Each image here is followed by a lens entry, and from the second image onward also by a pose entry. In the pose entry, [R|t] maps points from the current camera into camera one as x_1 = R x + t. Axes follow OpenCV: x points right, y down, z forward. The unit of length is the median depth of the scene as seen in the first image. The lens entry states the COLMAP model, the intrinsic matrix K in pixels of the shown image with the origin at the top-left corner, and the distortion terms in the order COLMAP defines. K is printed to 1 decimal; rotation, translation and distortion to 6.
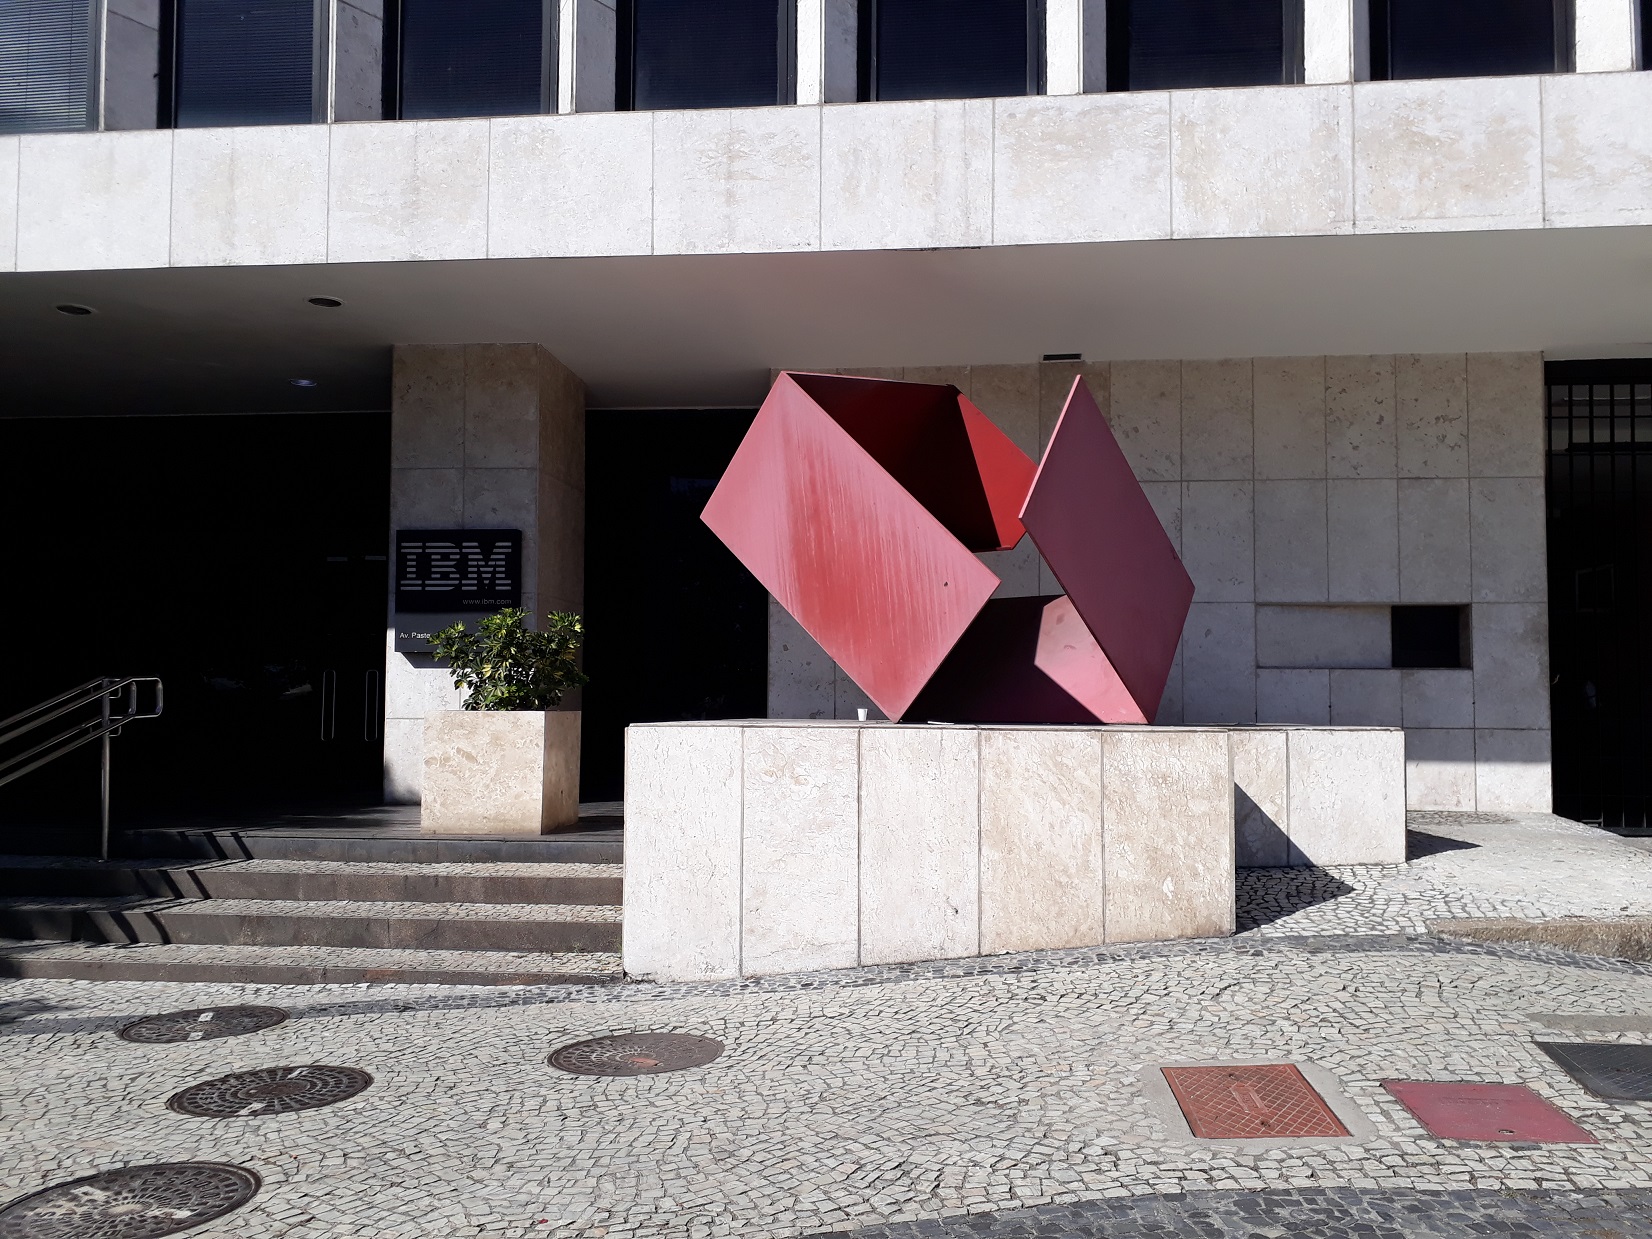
lens RADIAL K [[1331.1, 0, 826.0], [0, 1331.1, 619.5], [0, 0, 1]] dist [0.035478, -0.040359]
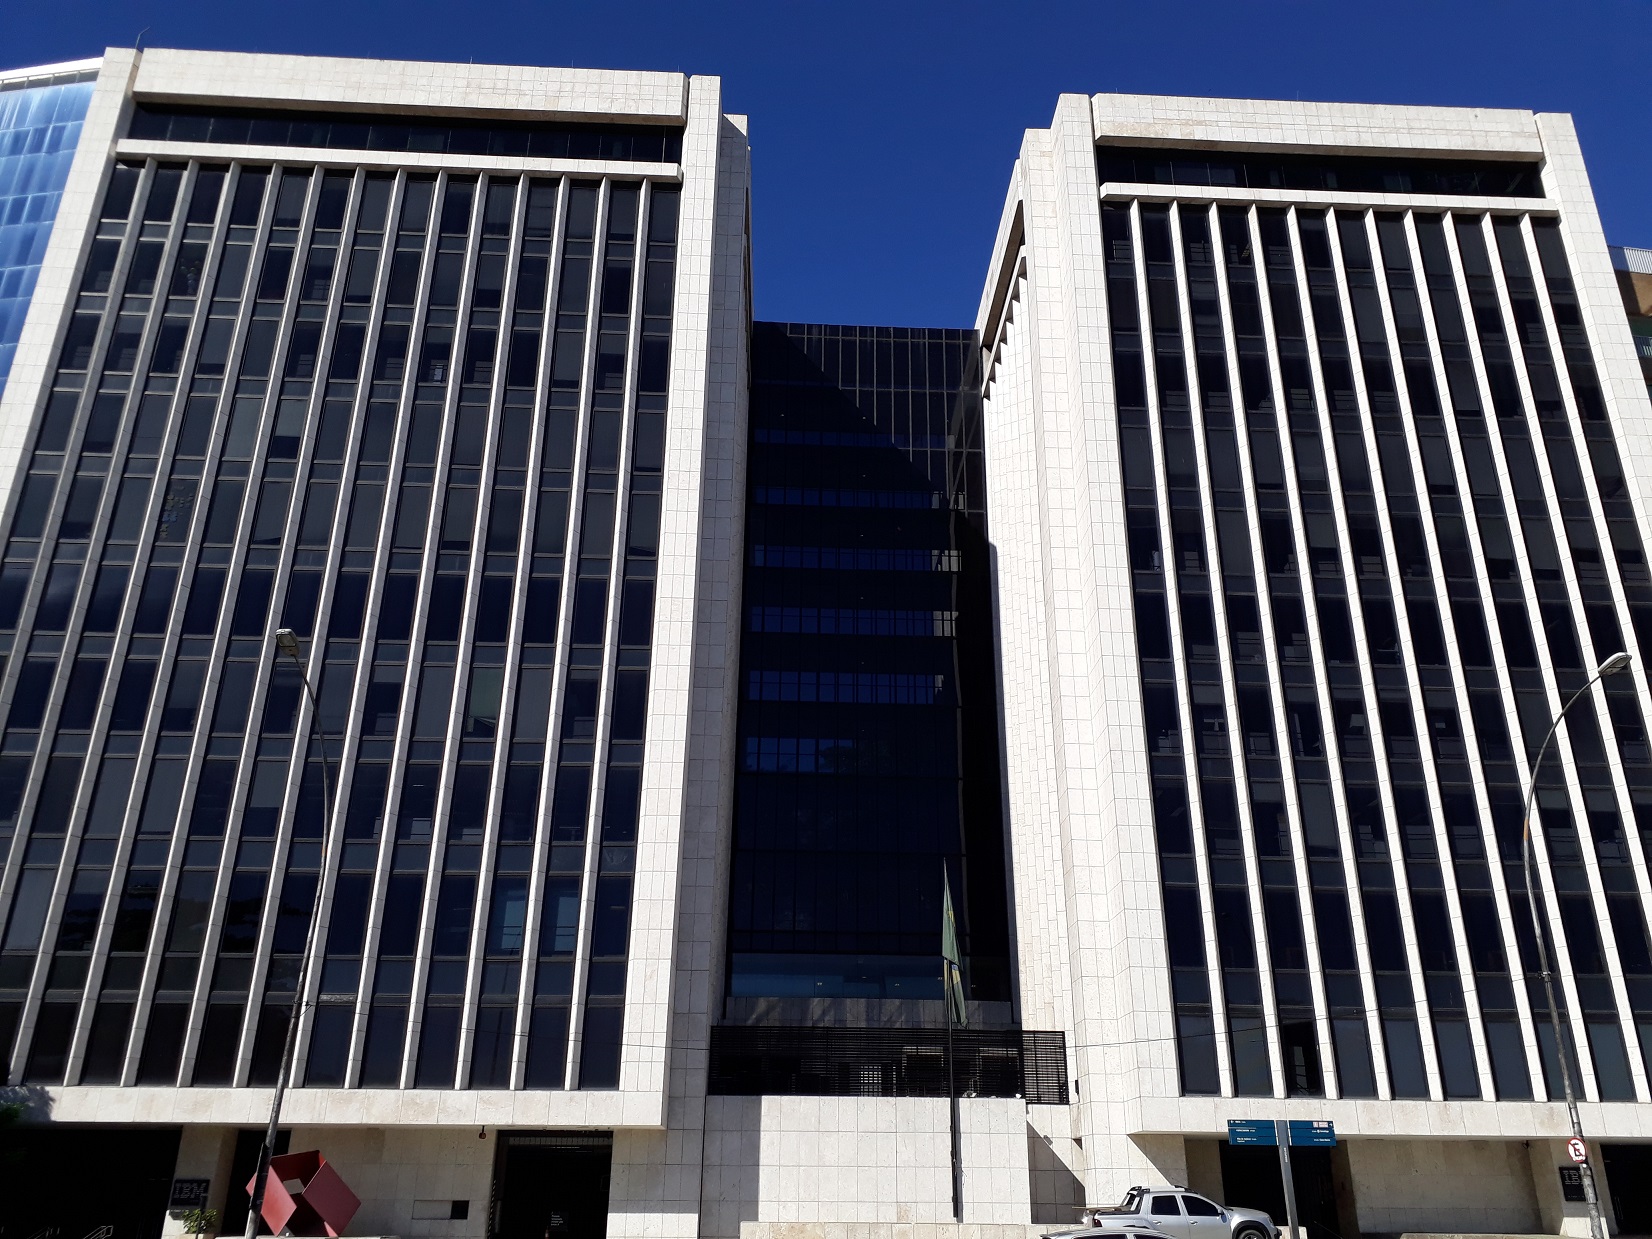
lens RADIAL K [[1331.1, 0, 826.0], [0, 1331.1, 619.5], [0, 0, 1]] dist [0.035478, -0.040359]
pose [[0.987679, 0.064766, 0.142459, 0.851794], [-0.010486, 0.935684, -0.352683, -0.231486], [-0.156139, 0.346844, 0.924835, -3.337985]]
